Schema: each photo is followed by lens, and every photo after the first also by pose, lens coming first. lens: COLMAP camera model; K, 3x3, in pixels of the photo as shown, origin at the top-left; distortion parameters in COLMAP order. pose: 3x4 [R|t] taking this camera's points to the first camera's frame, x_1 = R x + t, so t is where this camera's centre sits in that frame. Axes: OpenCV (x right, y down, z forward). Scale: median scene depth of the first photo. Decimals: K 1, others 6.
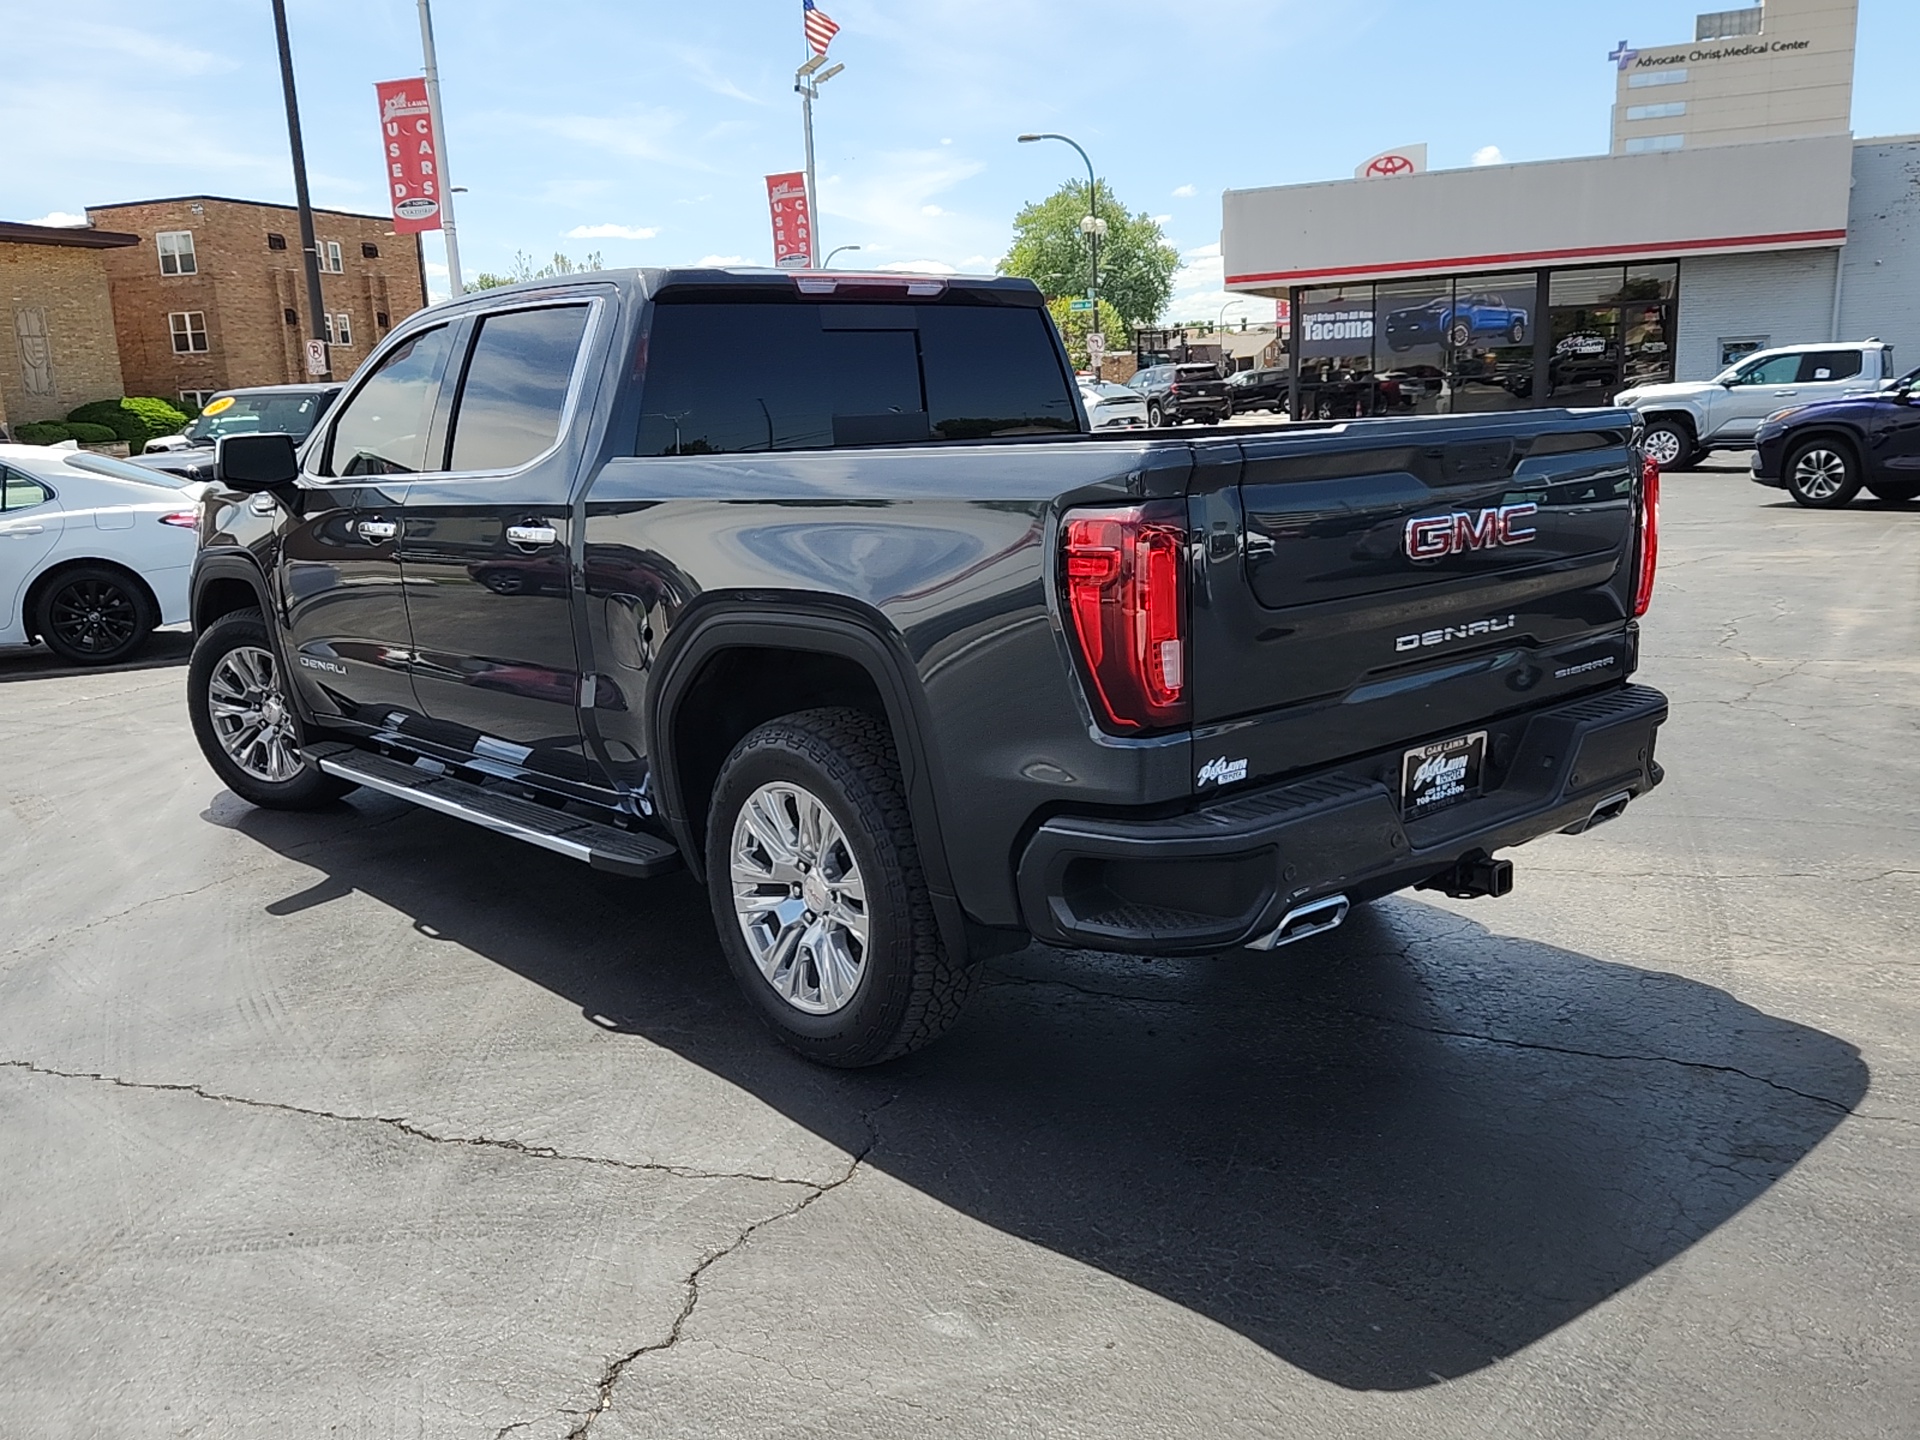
lens RADIAL K [[1622.8, 0, 961.0], [0, 1622.8, 729.6], [0, 0, 1]] dist [0.081819, -0.096511]
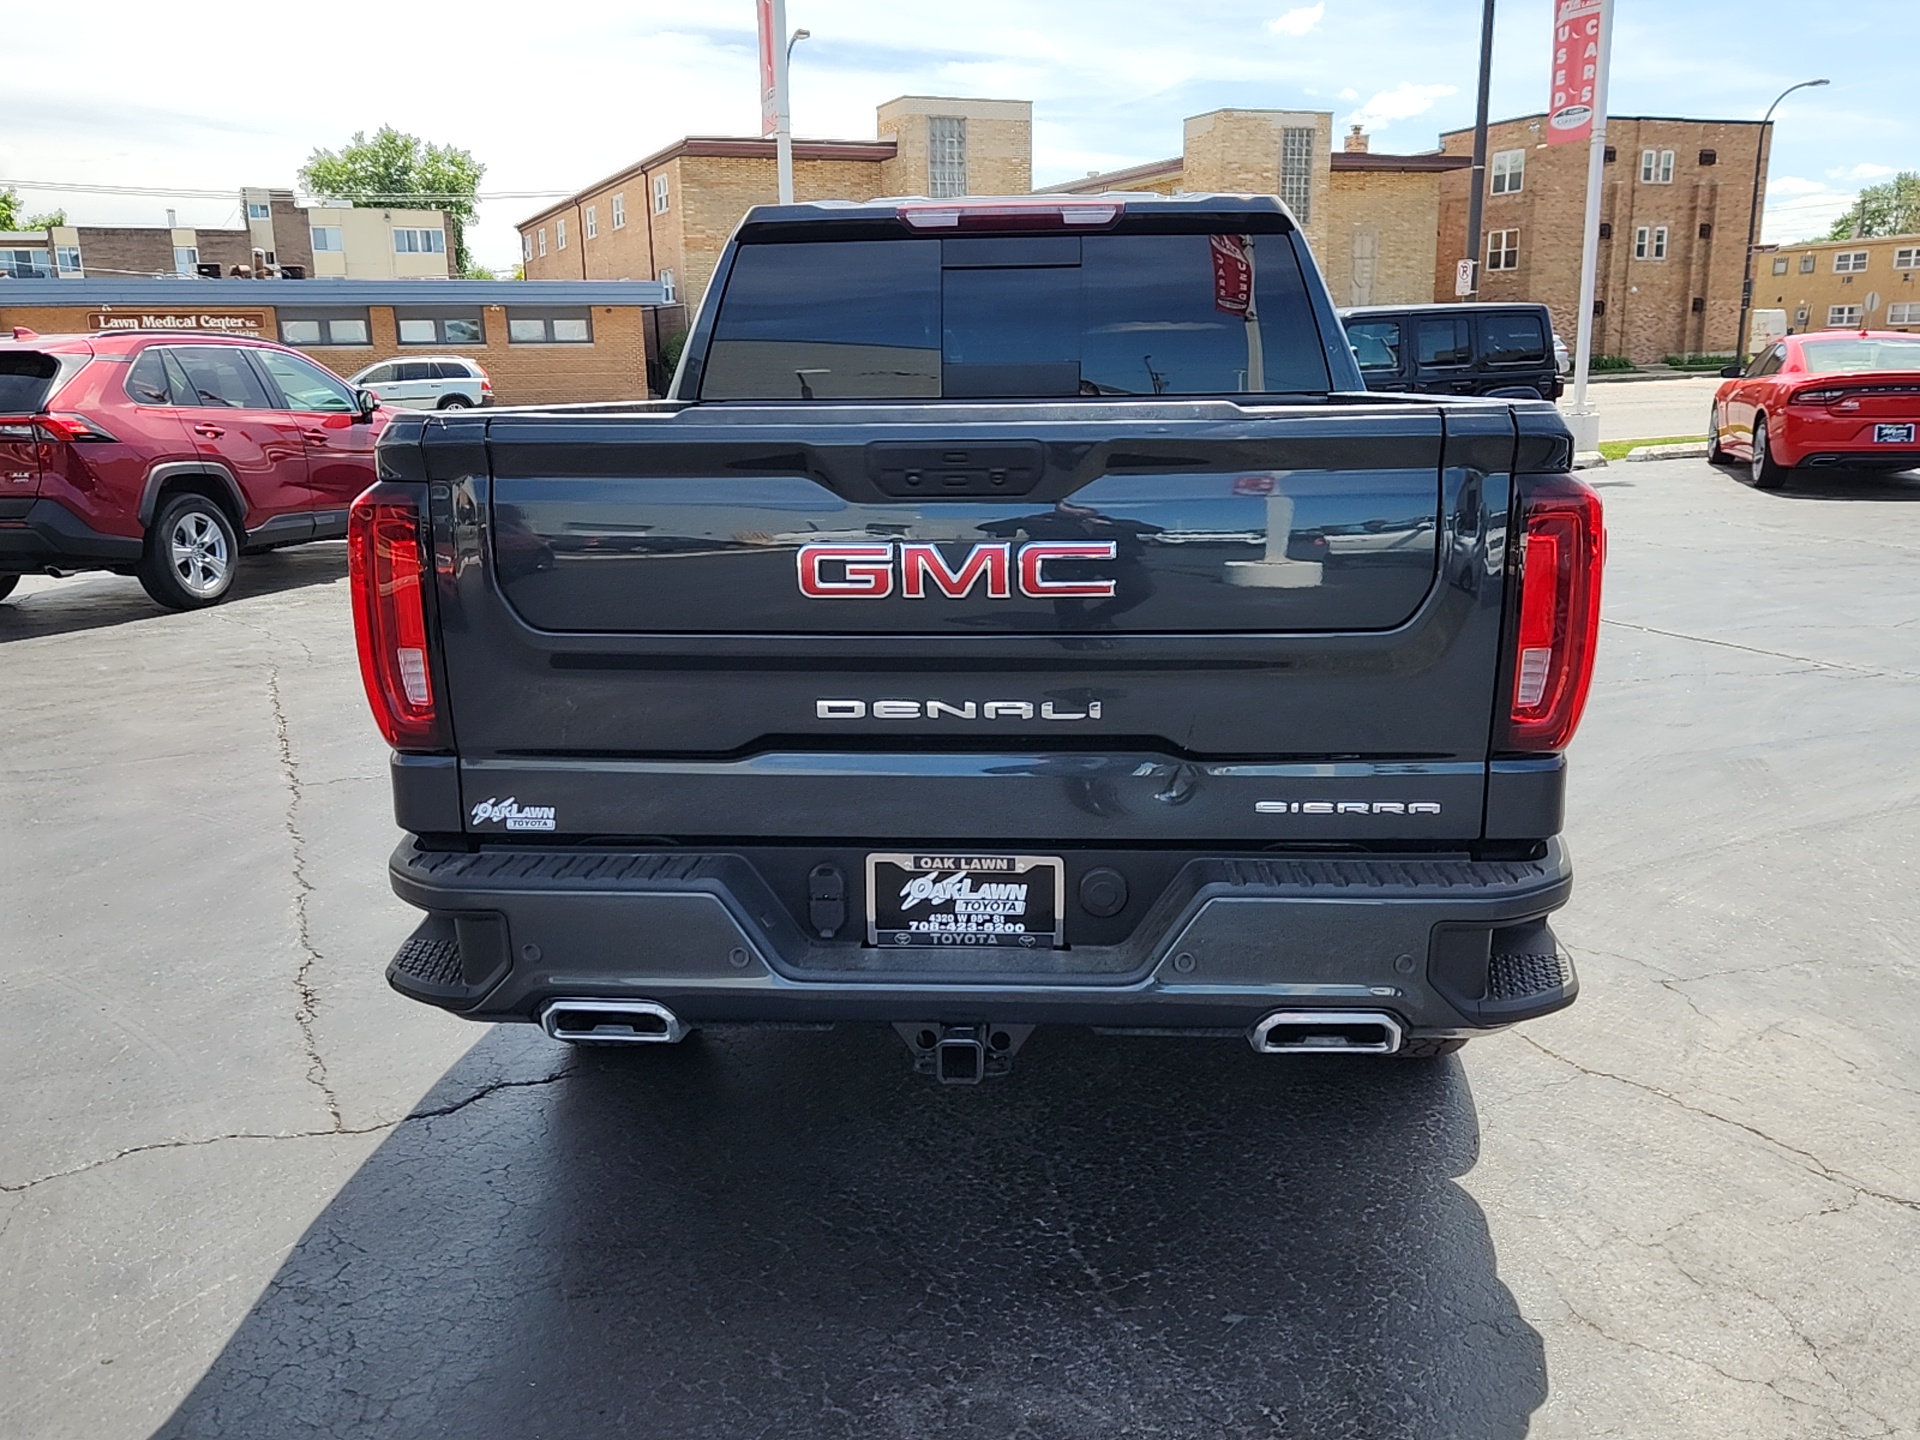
lens RADIAL K [[1622.8, 0, 961.0], [0, 1622.8, 729.6], [0, 0, 1]] dist [0.081819, -0.096511]
pose [[0.709155, 0.186943, -0.679817, 0.131365], [-0.153306, 0.982023, 0.110124, -0.021536], [0.688184, 0.026125, 0.725066, 0.080962]]
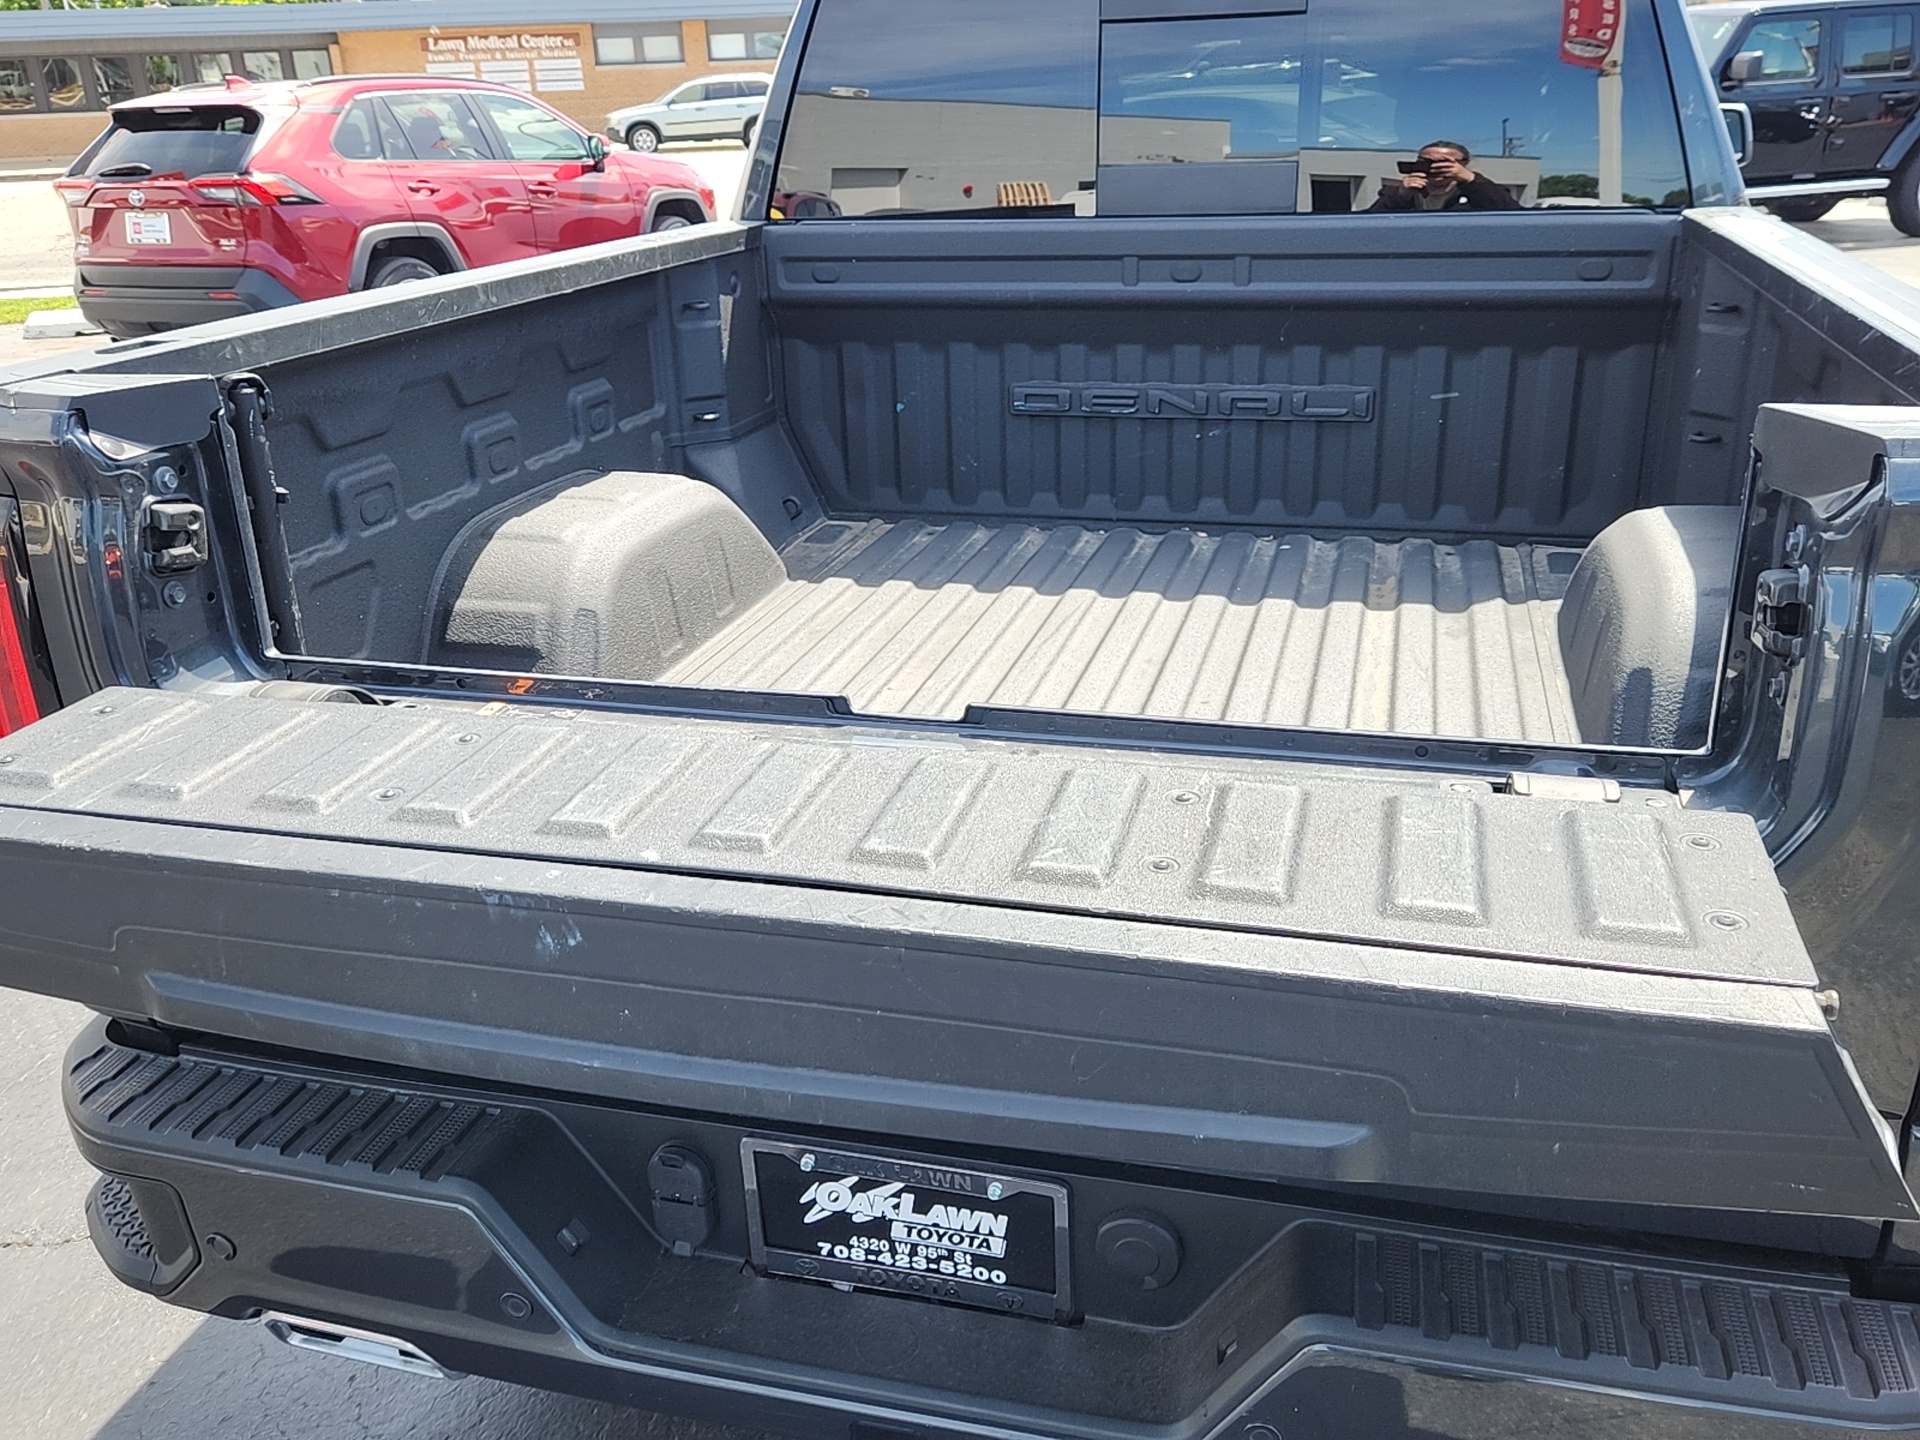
lens RADIAL K [[1622.8, 0, 961.0], [0, 1622.8, 729.6], [0, 0, 1]] dist [0.081819, -0.096511]
pose [[0.562370, 0.329175, -0.758540, 0.099331], [-0.151701, 0.942848, 0.296688, -0.037805], [0.812851, -0.051777, 0.580166, 0.131974]]
